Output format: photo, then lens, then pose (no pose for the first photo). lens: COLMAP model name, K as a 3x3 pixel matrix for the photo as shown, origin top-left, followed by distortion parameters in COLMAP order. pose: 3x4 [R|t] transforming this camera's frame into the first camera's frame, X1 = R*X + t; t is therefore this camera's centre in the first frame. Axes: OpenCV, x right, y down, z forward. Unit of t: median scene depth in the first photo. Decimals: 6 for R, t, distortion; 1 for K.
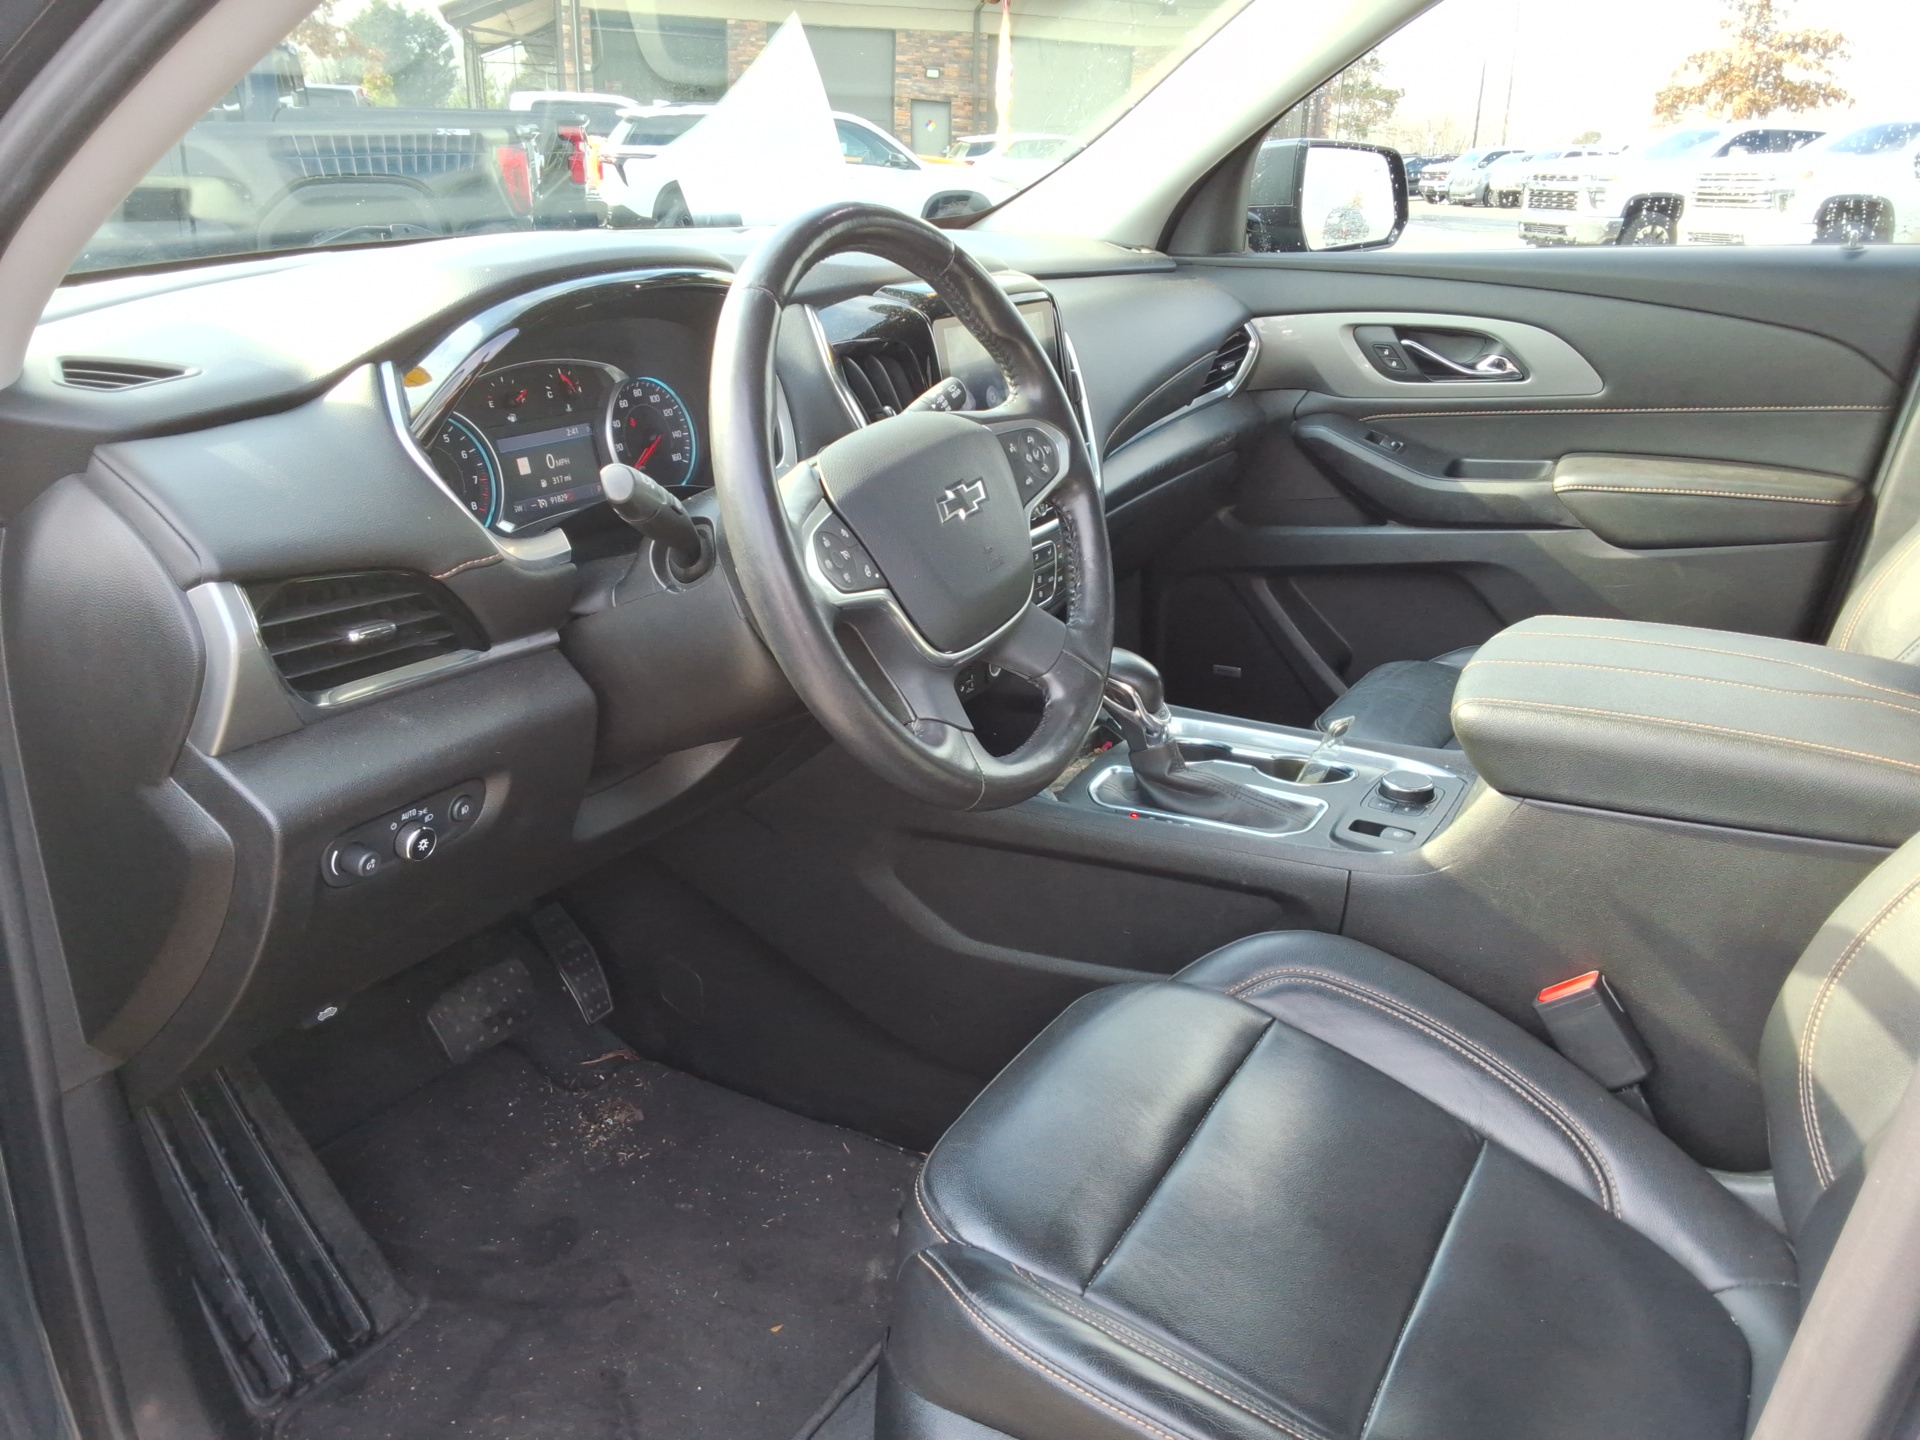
lens RADIAL K [[1573.2, 0, 998.9], [0, 1573.2, 718.8], [0, 0, 1]] dist [0.078879, -0.122763]
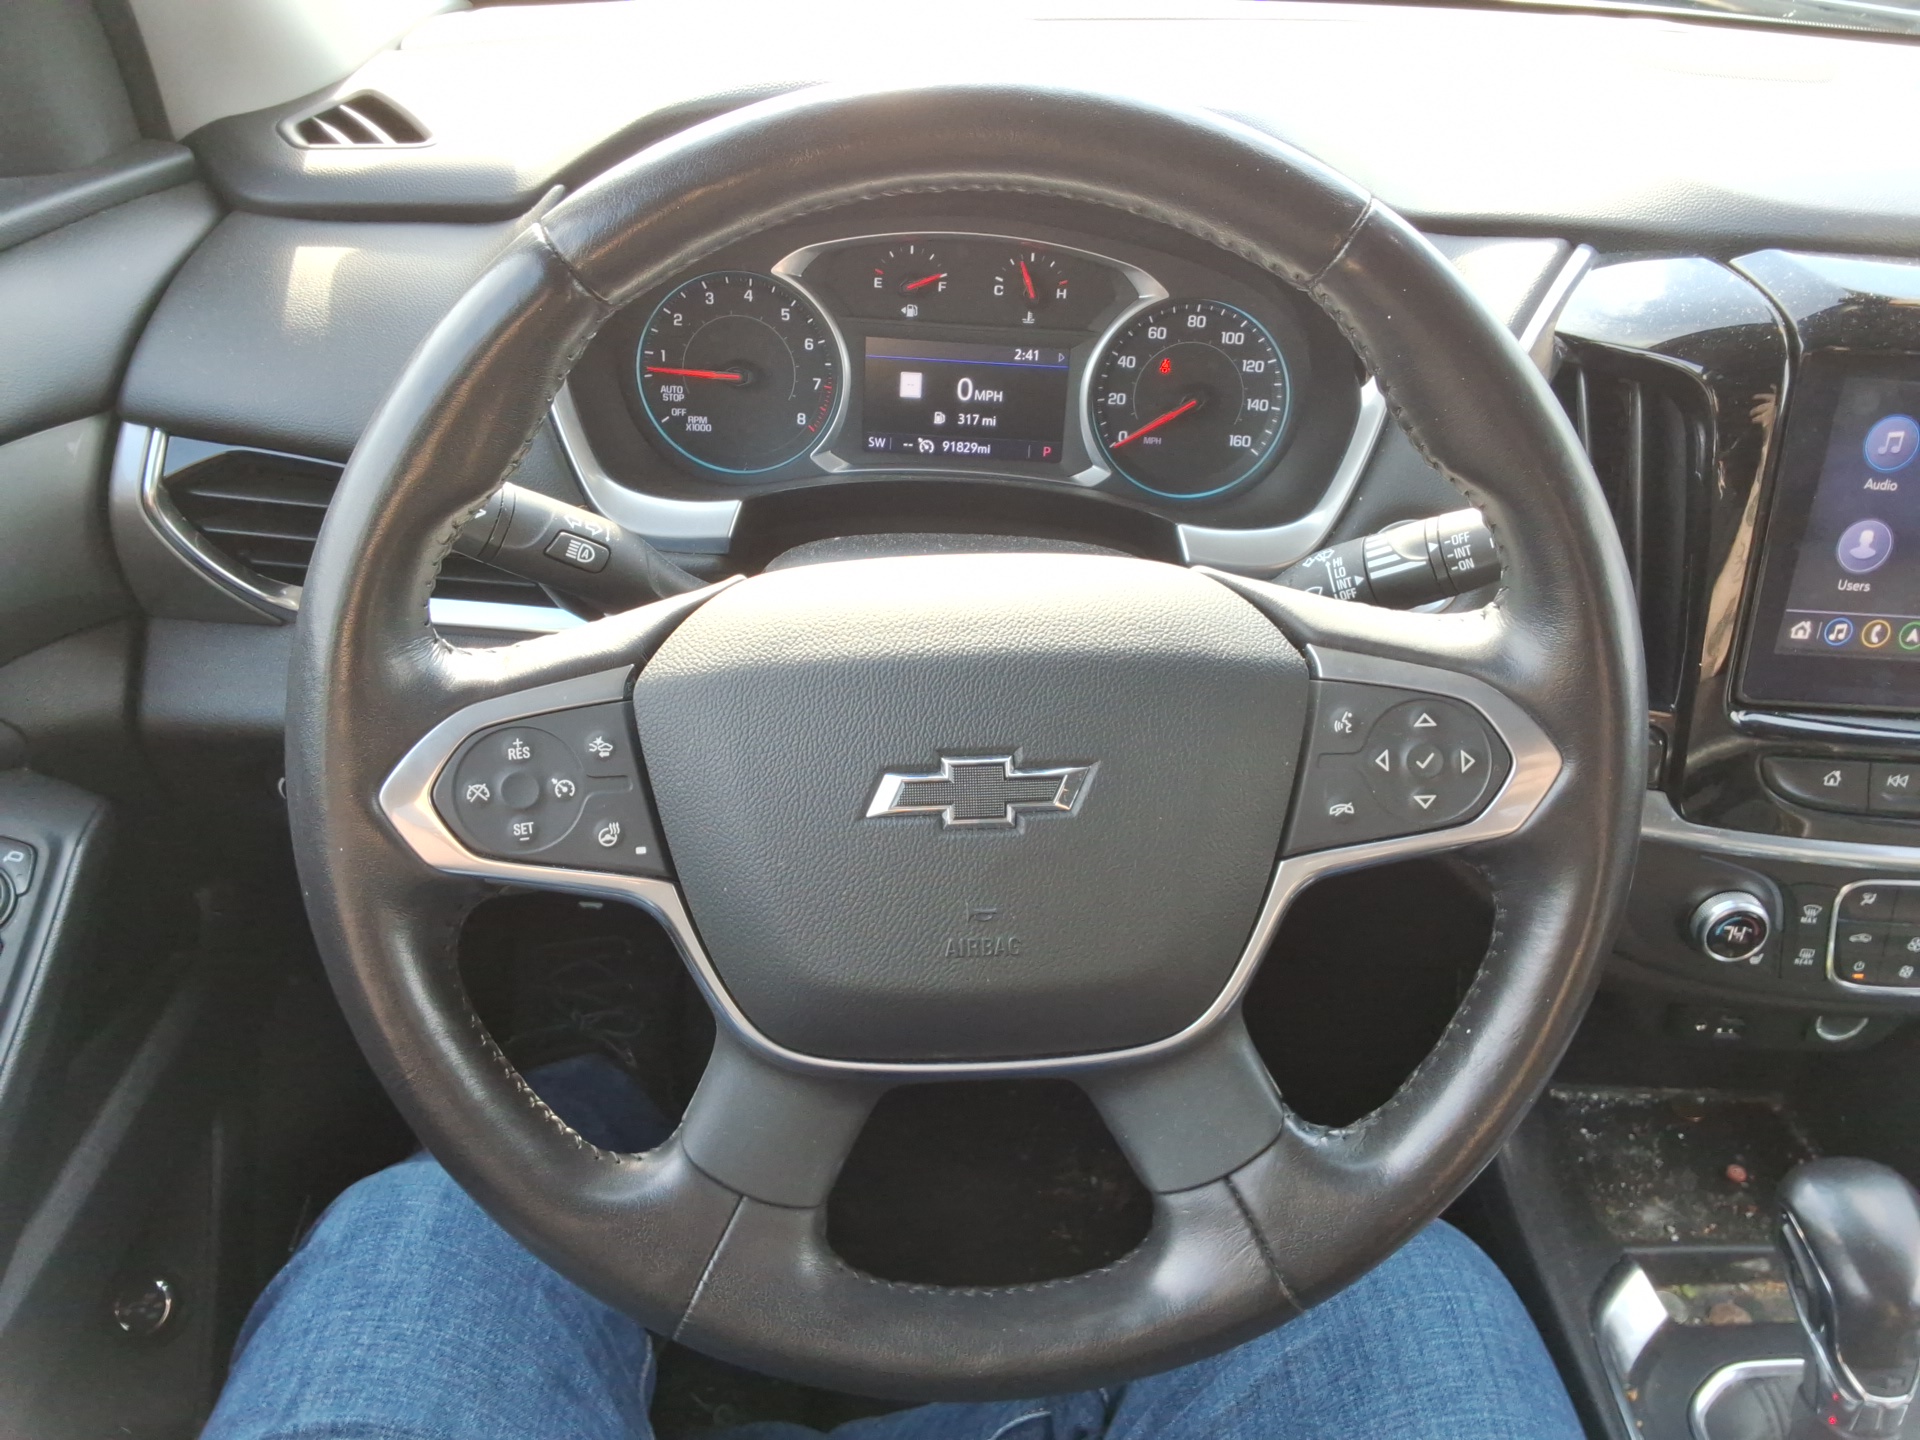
lens RADIAL K [[1573.2, 0, 998.9], [0, 1573.2, 718.8], [0, 0, 1]] dist [0.078879, -0.122763]
pose [[0.481887, 0.486411, -0.728828, 0.263879], [-0.344811, 0.869931, 0.352598, -0.278168], [0.805537, 0.081395, 0.586928, 0.638891]]
